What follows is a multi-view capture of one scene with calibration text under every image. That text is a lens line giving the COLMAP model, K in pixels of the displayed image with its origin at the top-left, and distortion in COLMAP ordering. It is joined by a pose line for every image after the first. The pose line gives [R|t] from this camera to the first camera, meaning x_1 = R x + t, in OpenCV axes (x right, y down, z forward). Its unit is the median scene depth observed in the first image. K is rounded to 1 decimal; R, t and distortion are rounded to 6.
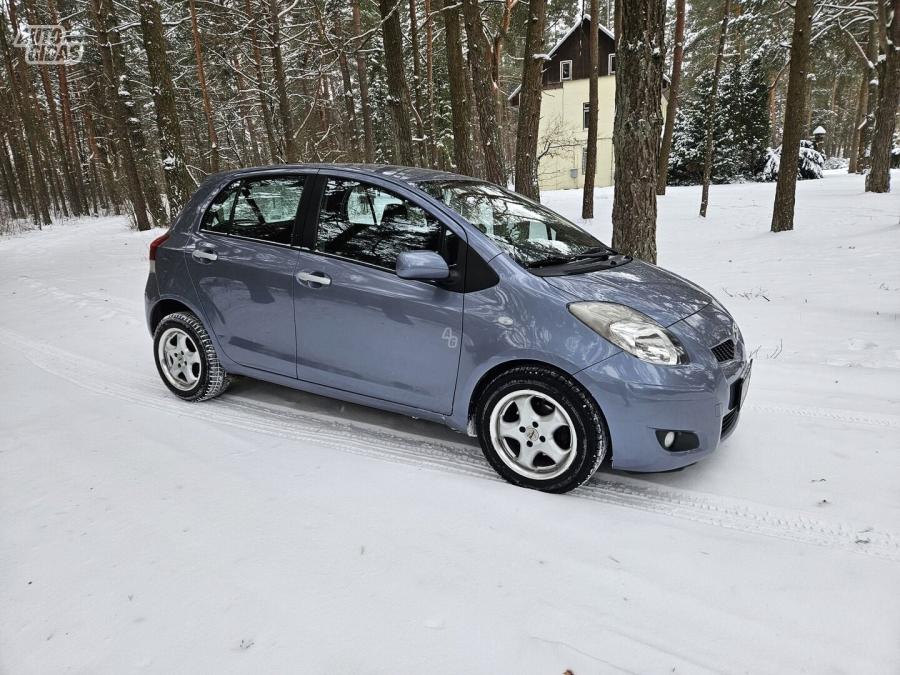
lens RADIAL K [[588.2, 0, 451.6], [0, 588.2, 342.6], [0, 0, 1]] dist [0.073265, -0.052775]
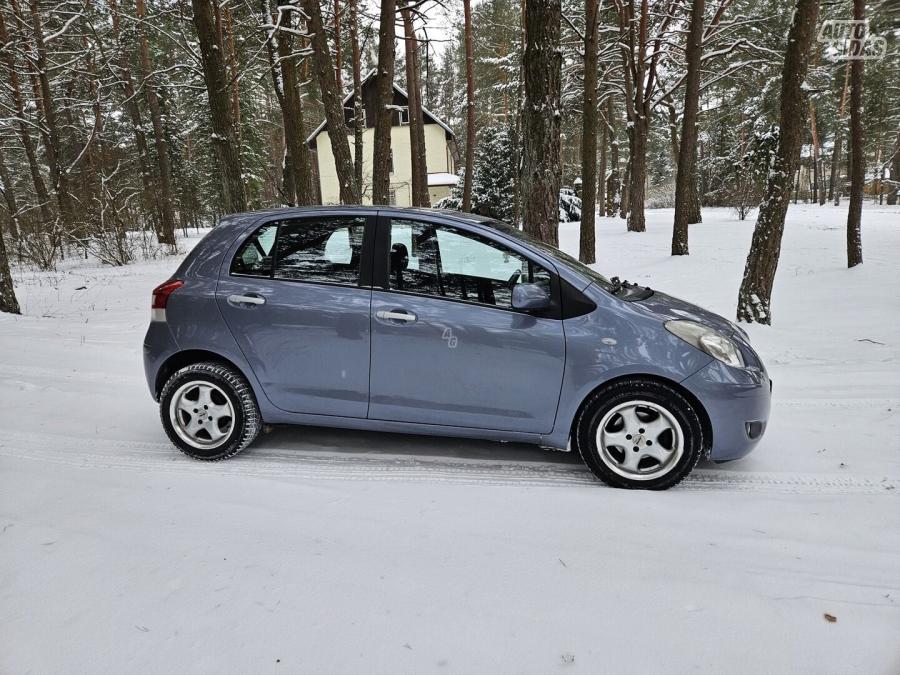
lens RADIAL K [[588.2, 0, 442.3], [0, 588.2, 334.8], [0, 0, 1]] dist [0.073265, -0.052775]
pose [[0.946141, -0.062240, 0.317716, -0.451592], [0.086446, 0.994285, -0.062652, -0.005285], [-0.312001, 0.086743, 0.946114, 0.017485]]
